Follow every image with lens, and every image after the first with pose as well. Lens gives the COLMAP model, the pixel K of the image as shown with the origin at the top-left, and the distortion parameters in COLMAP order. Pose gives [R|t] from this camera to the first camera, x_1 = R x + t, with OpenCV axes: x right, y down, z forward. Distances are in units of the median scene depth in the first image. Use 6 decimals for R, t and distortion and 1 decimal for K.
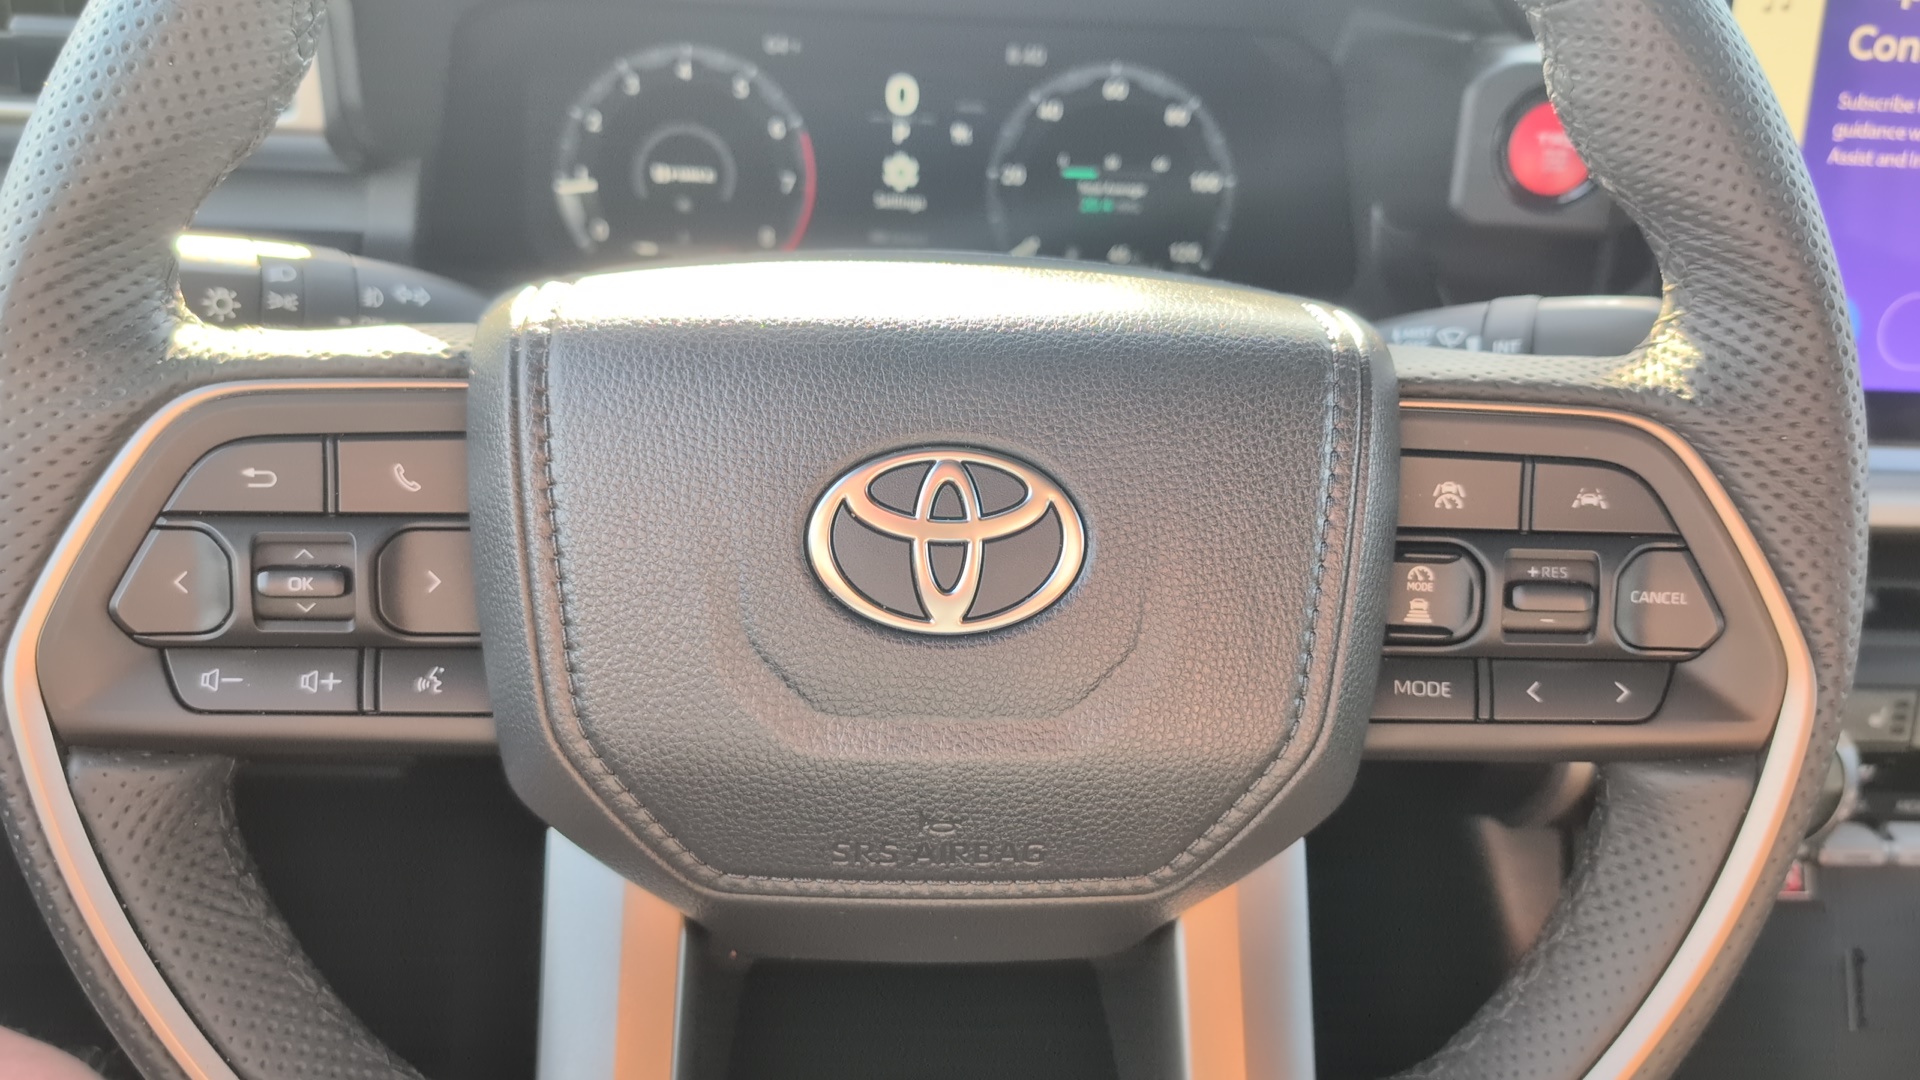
lens RADIAL K [[1636.5, 0, 944.6], [0, 1636.5, 510.4], [0, 0, 1]] dist [0.006212, -0.014162]
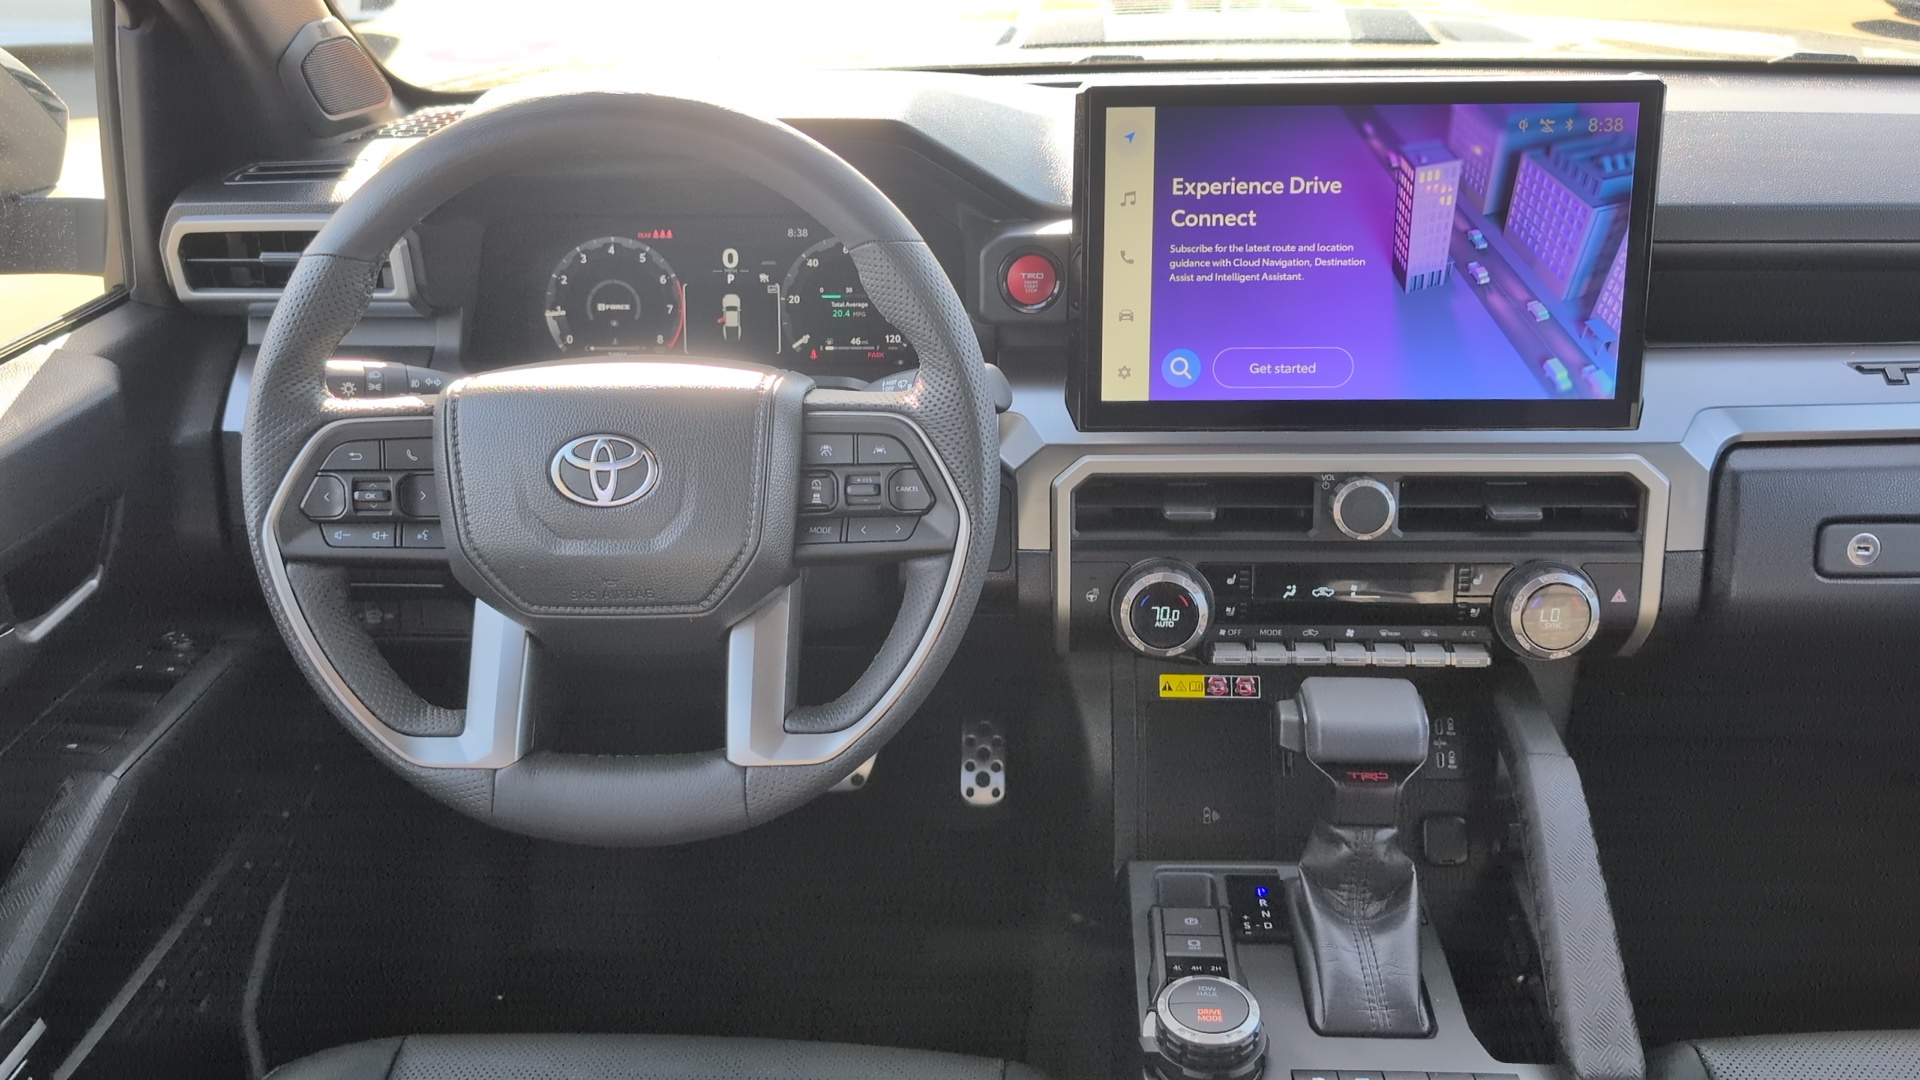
lens RADIAL K [[1636.5, 0, 949.5], [0, 1636.5, 534.5], [0, 0, 1]] dist [0.006212, -0.014162]
pose [[0.991887, -0.026840, -0.124255, 0.803567], [0.024380, 0.999476, -0.021276, 0.176228], [0.124761, 0.018074, 0.992022, -1.399422]]
